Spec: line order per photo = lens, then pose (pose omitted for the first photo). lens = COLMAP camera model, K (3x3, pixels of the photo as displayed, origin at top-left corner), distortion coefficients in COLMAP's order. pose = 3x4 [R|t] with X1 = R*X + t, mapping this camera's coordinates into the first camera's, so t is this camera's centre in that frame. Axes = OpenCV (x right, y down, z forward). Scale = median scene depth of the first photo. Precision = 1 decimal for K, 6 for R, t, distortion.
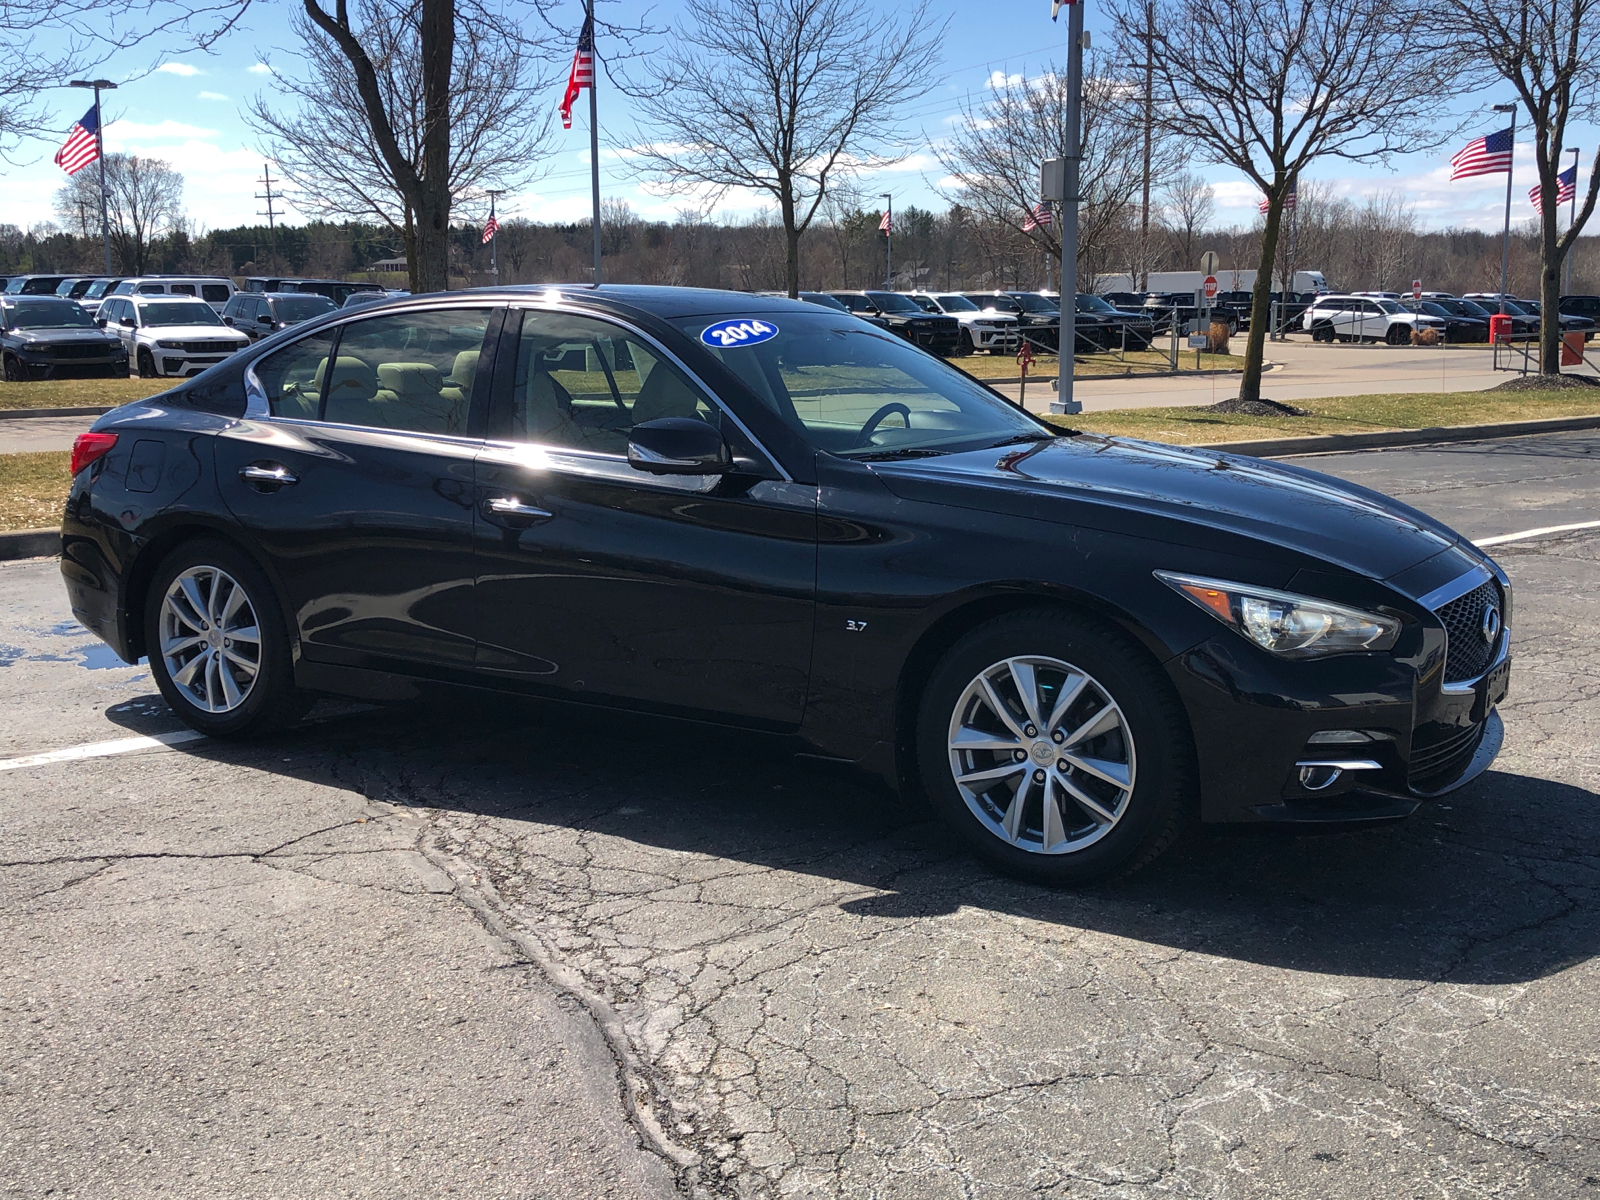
lens RADIAL K [[1745.4, 0, 802.0], [0, 1745.4, 604.1], [0, 0, 1]] dist [0.026894, 0.000000]
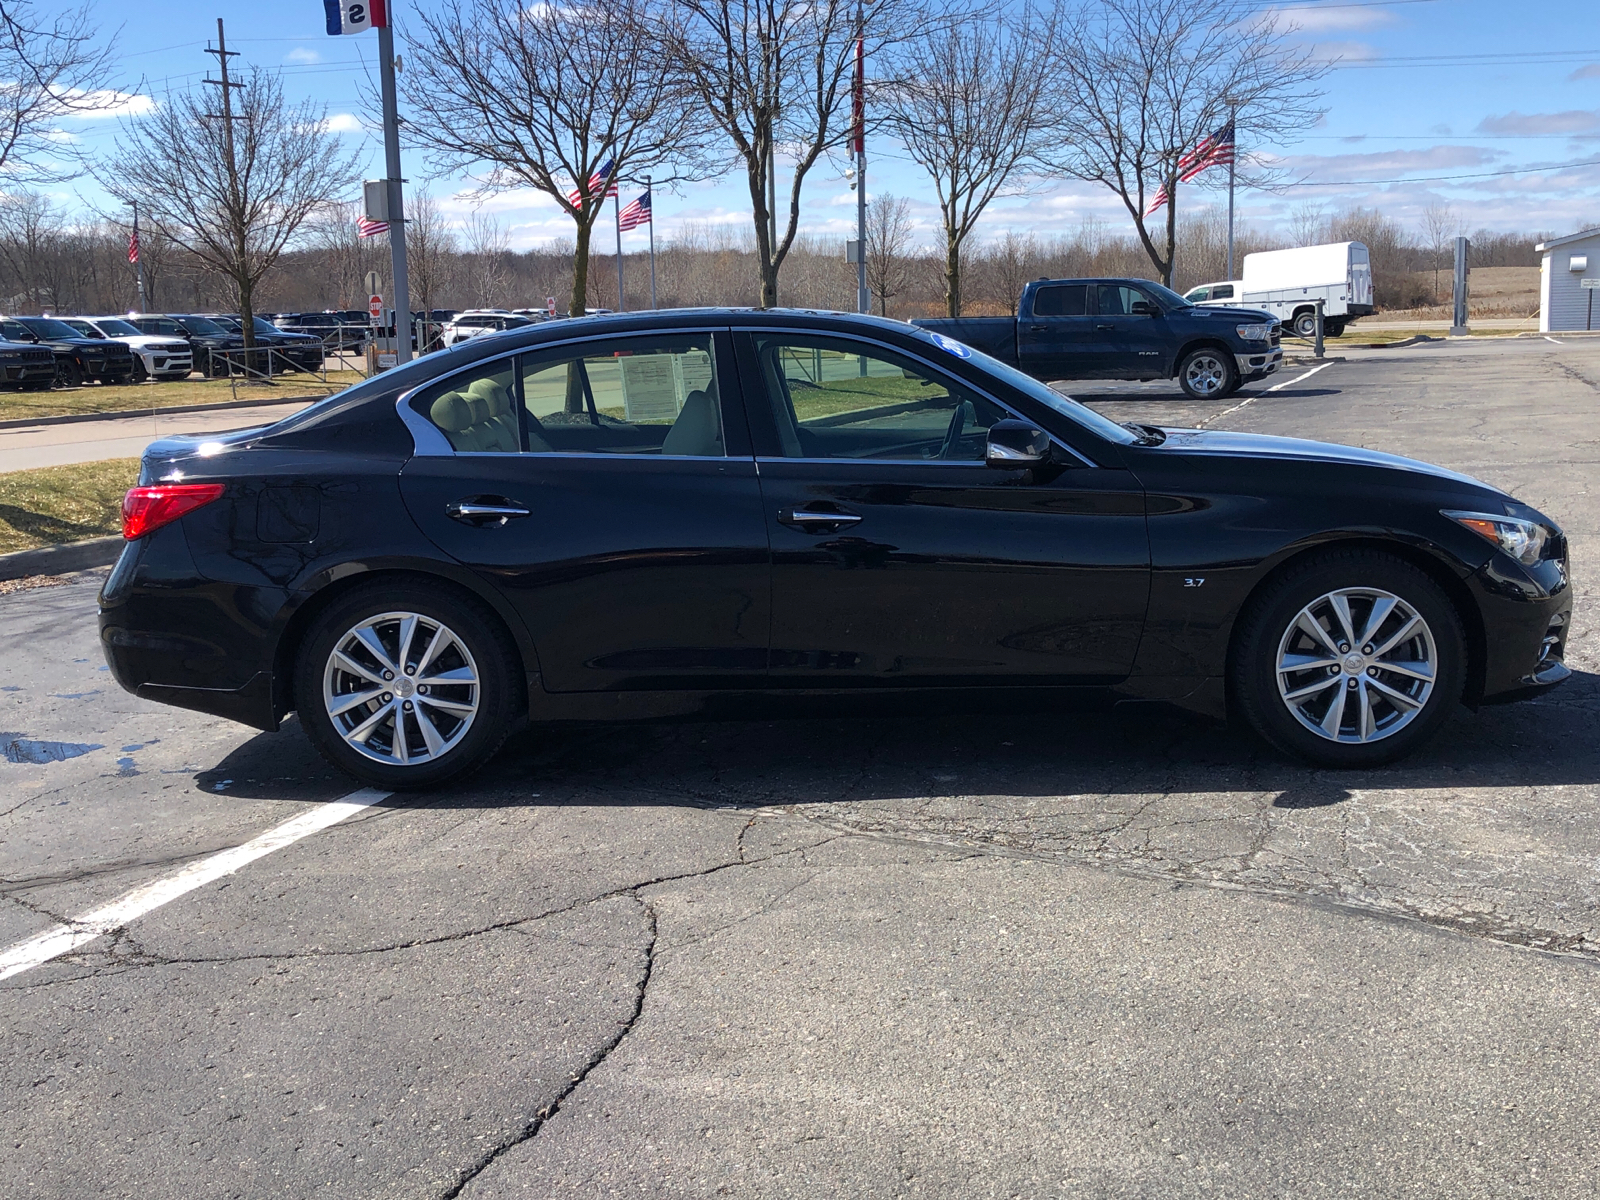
lens RADIAL K [[1745.4, 0, 792.8], [0, 1745.4, 613.2], [0, 0, 1]] dist [0.026894, 0.000000]
pose [[0.862311, -0.106118, 0.495134, -0.750931], [0.108902, 0.993779, 0.023328, -0.022970], [-0.494529, 0.033805, 0.868503, 0.085000]]
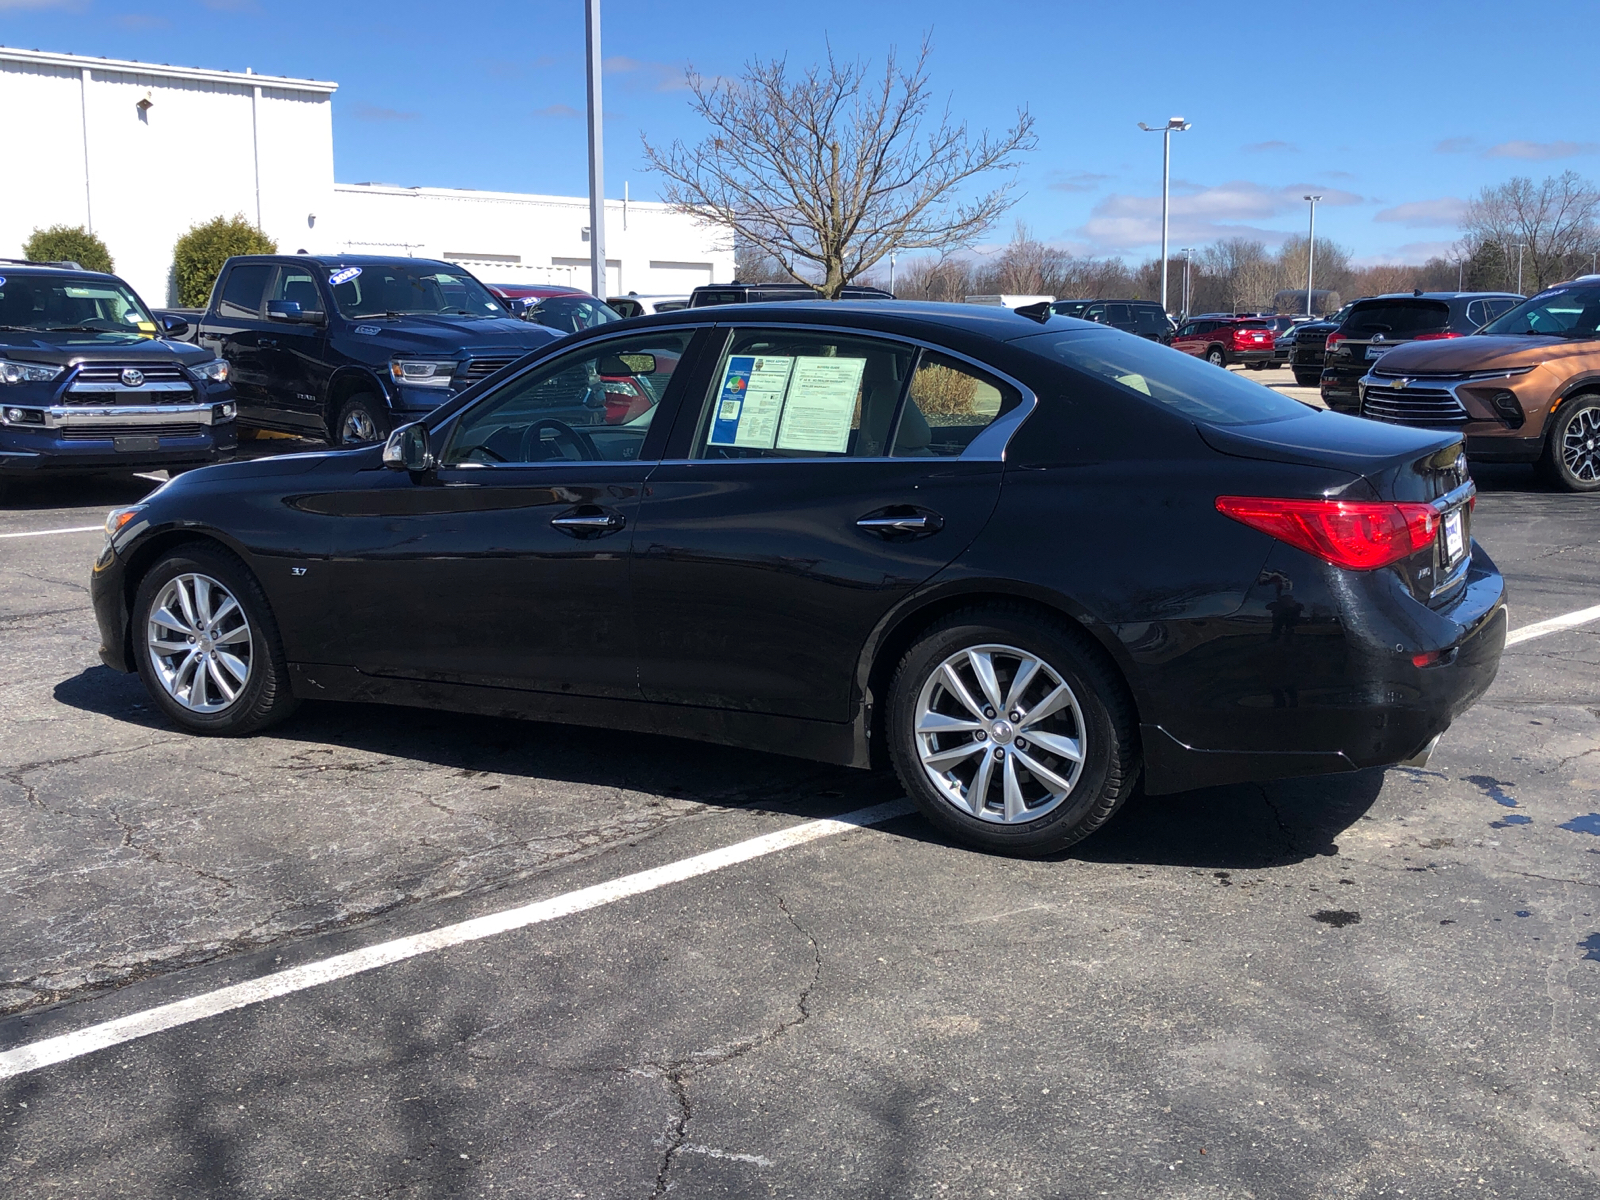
lens RADIAL K [[1745.4, 0, 792.1], [0, 1745.4, 596.7], [0, 0, 1]] dist [0.026894, 0.000000]
pose [[-0.997579, 0.020194, -0.066547, -0.025271], [-0.001754, 0.949301, 0.314363, -0.408943], [0.069522, 0.313719, -0.946967, 2.434033]]
